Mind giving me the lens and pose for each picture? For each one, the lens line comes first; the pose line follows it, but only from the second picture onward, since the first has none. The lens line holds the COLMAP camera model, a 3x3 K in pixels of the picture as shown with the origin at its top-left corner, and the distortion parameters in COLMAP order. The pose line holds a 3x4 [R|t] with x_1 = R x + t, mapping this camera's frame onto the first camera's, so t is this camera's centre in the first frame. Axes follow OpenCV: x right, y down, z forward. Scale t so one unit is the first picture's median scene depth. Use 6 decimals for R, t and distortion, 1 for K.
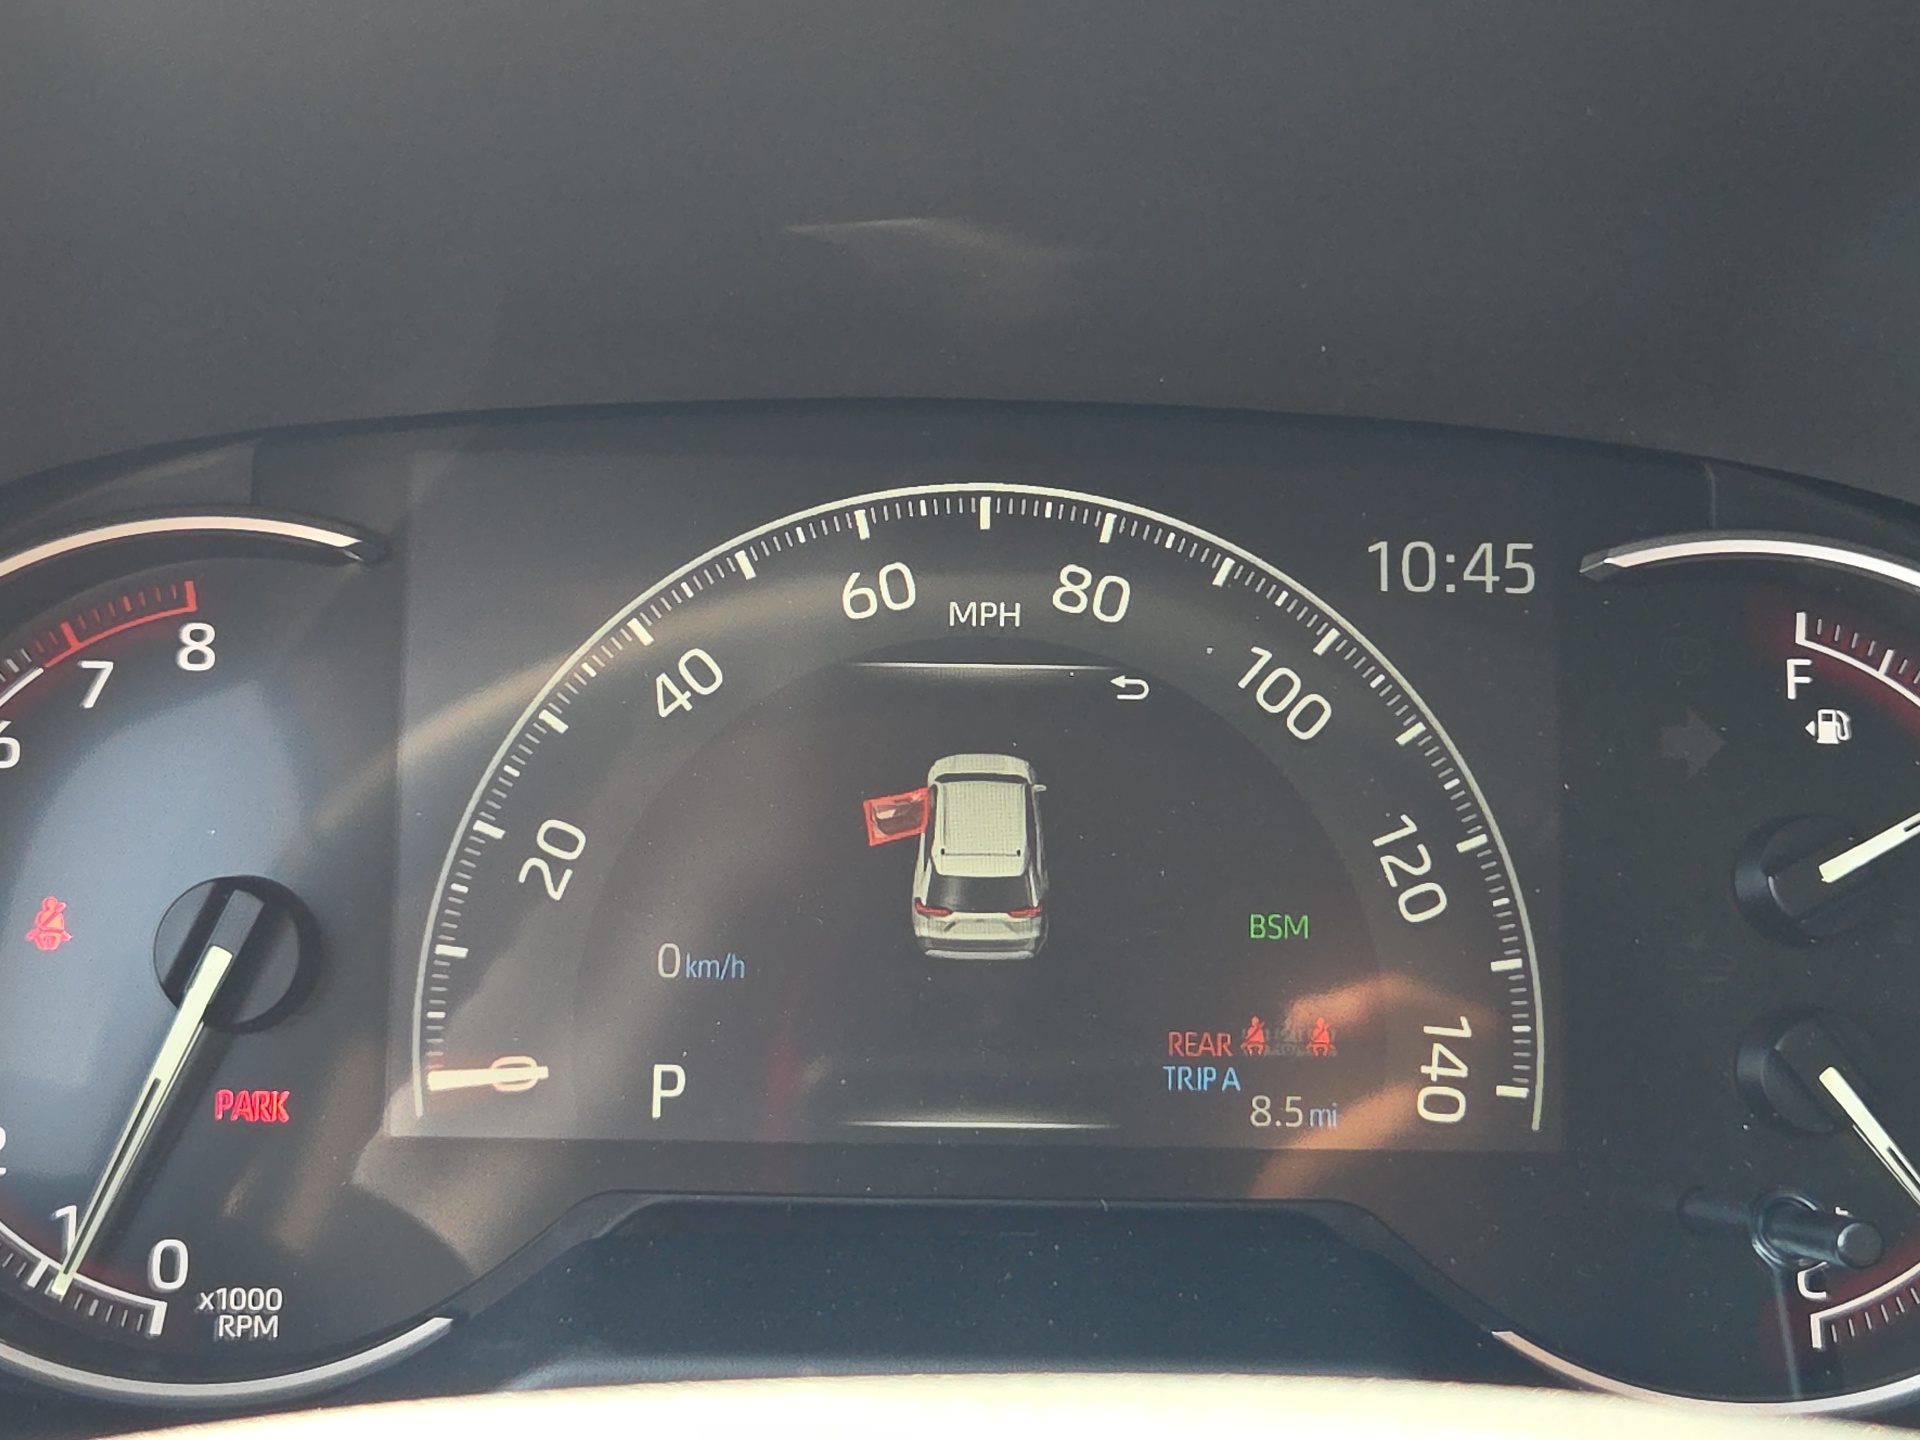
lens RADIAL K [[3087.2, 0, 967.9], [0, 3087.2, 686.4], [0, 0, 1]] dist [0.018362, 0.000000]
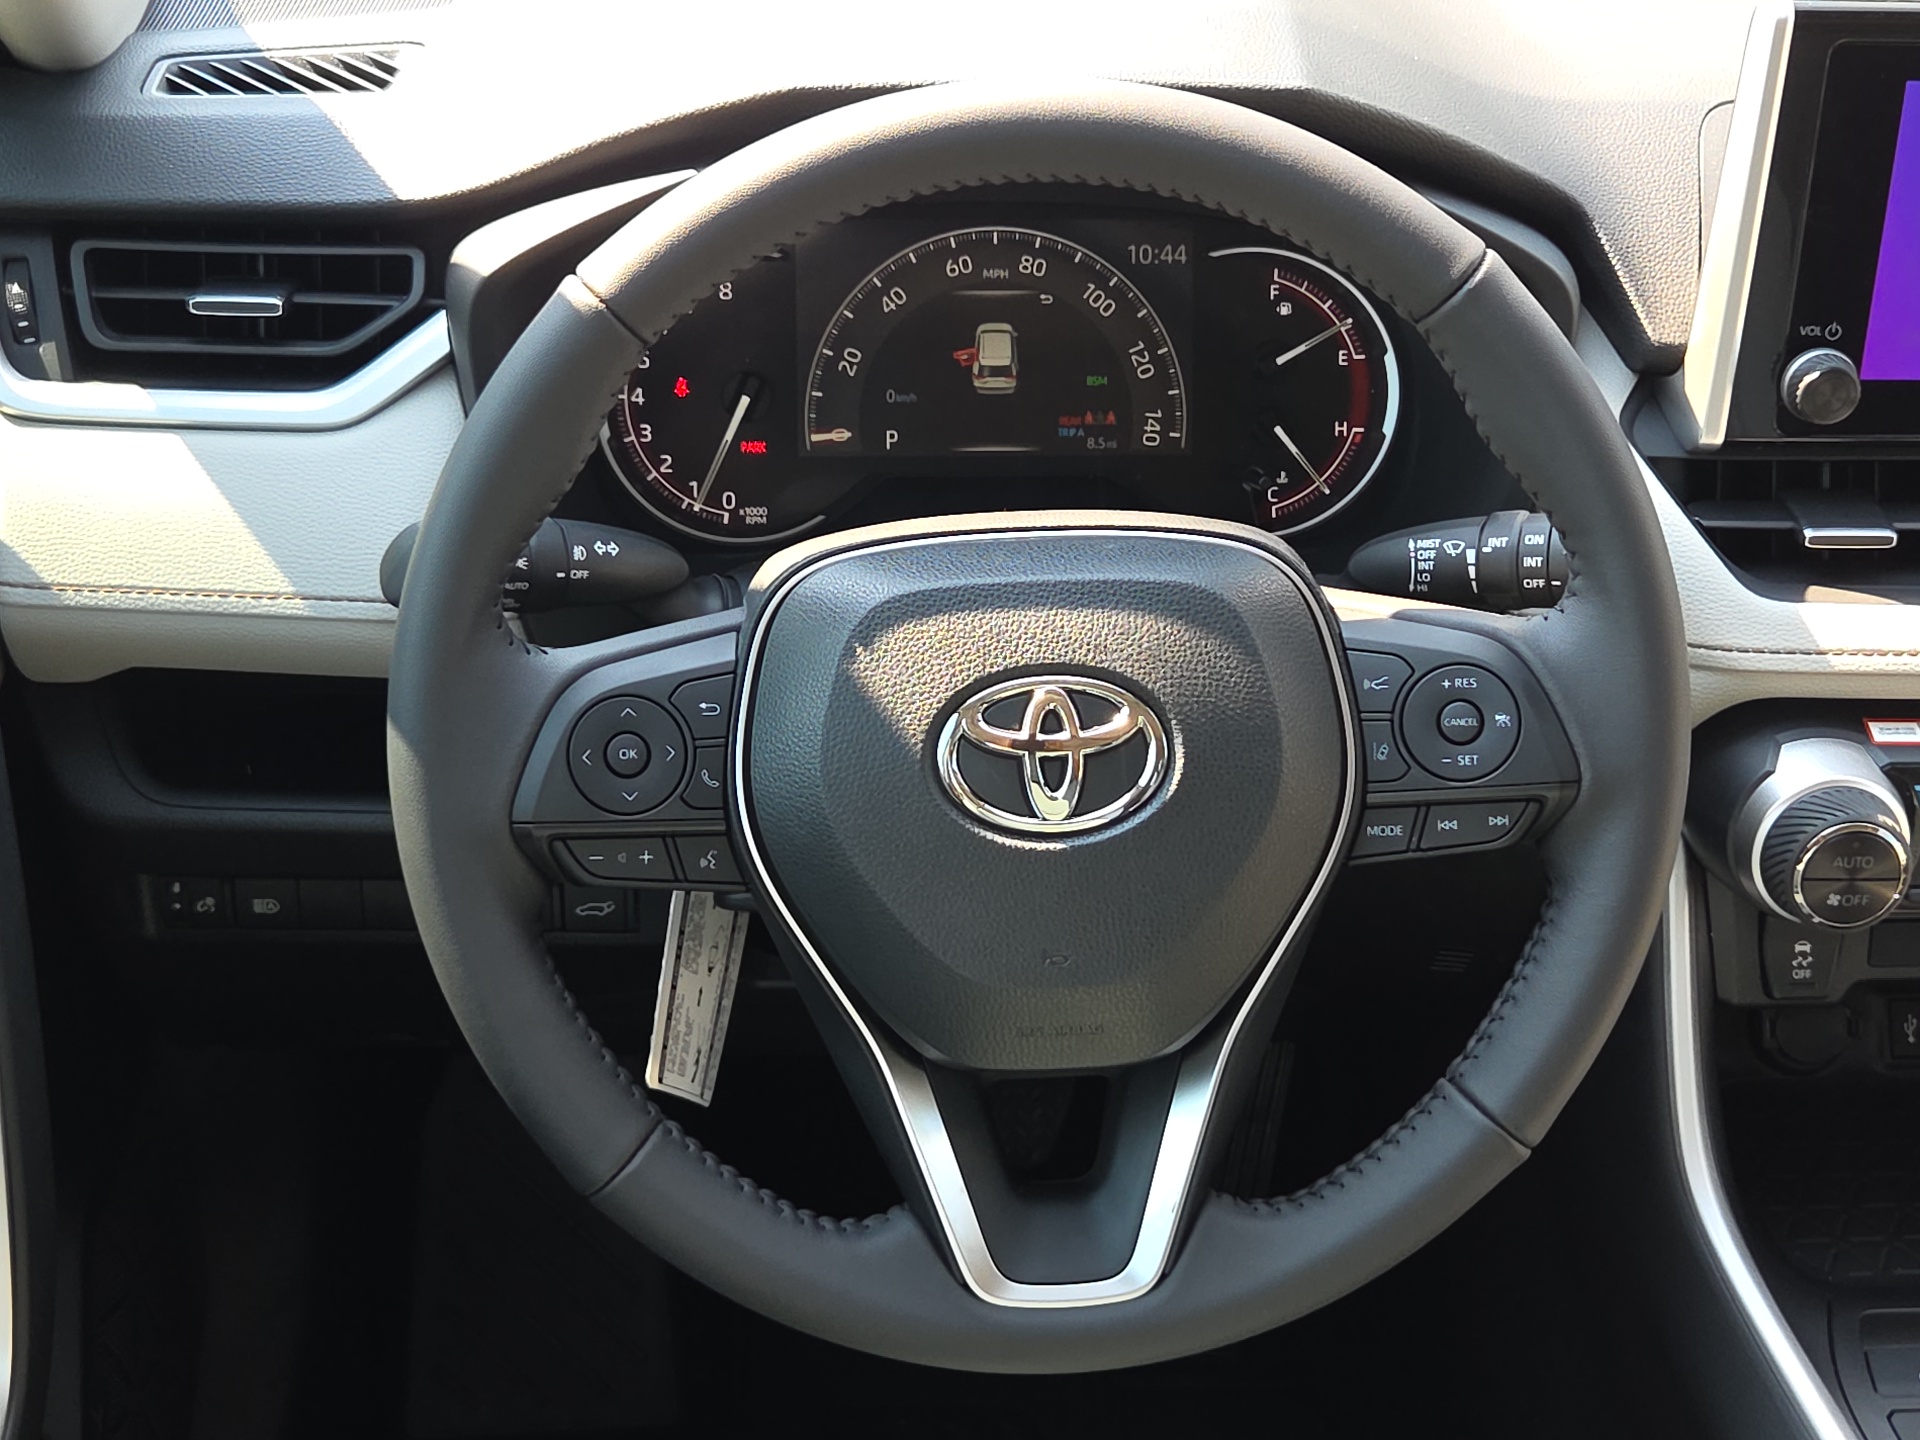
lens RADIAL K [[2835.4, 0, 992.1], [0, 2835.4, 690.2], [0, 0, 1]] dist [0.015802, 0.000000]
pose [[0.998694, -0.021962, 0.046128, -0.130346], [0.009547, 0.967211, 0.253794, -0.323669], [-0.050190, -0.253022, 0.966158, -1.681754]]
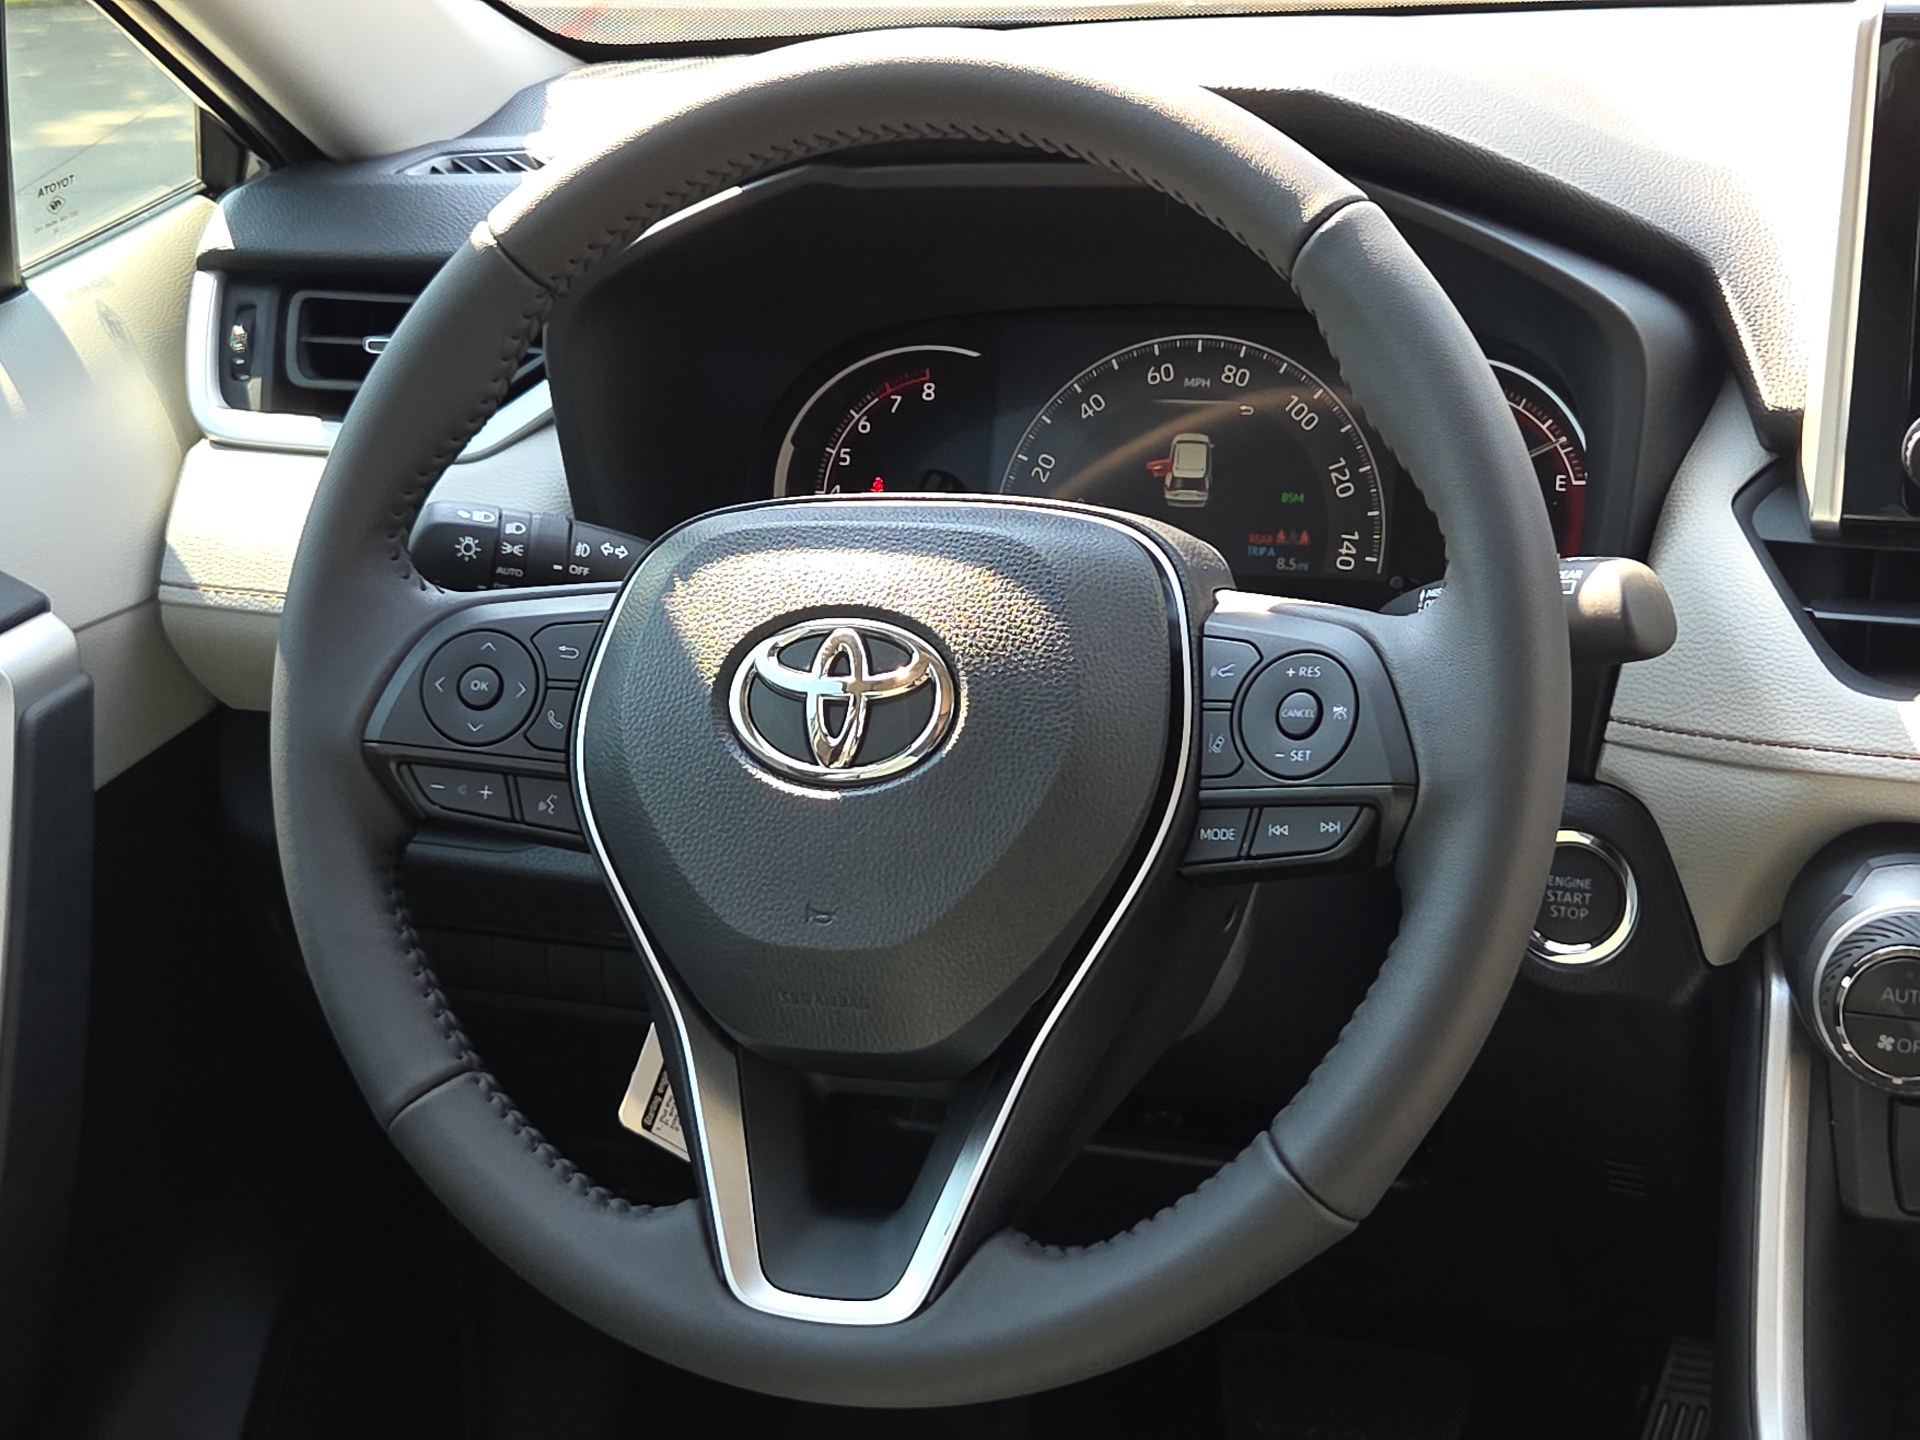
lens RADIAL K [[3087.2, 0, 977.1], [0, 3087.2, 671.3], [0, 0, 1]] dist [0.018362, 0.000000]
pose [[0.933489, 0.041673, -0.356176, 0.820062], [-0.025427, 0.998417, 0.050176, 0.101101], [0.357703, -0.037782, 0.933071, -1.658595]]
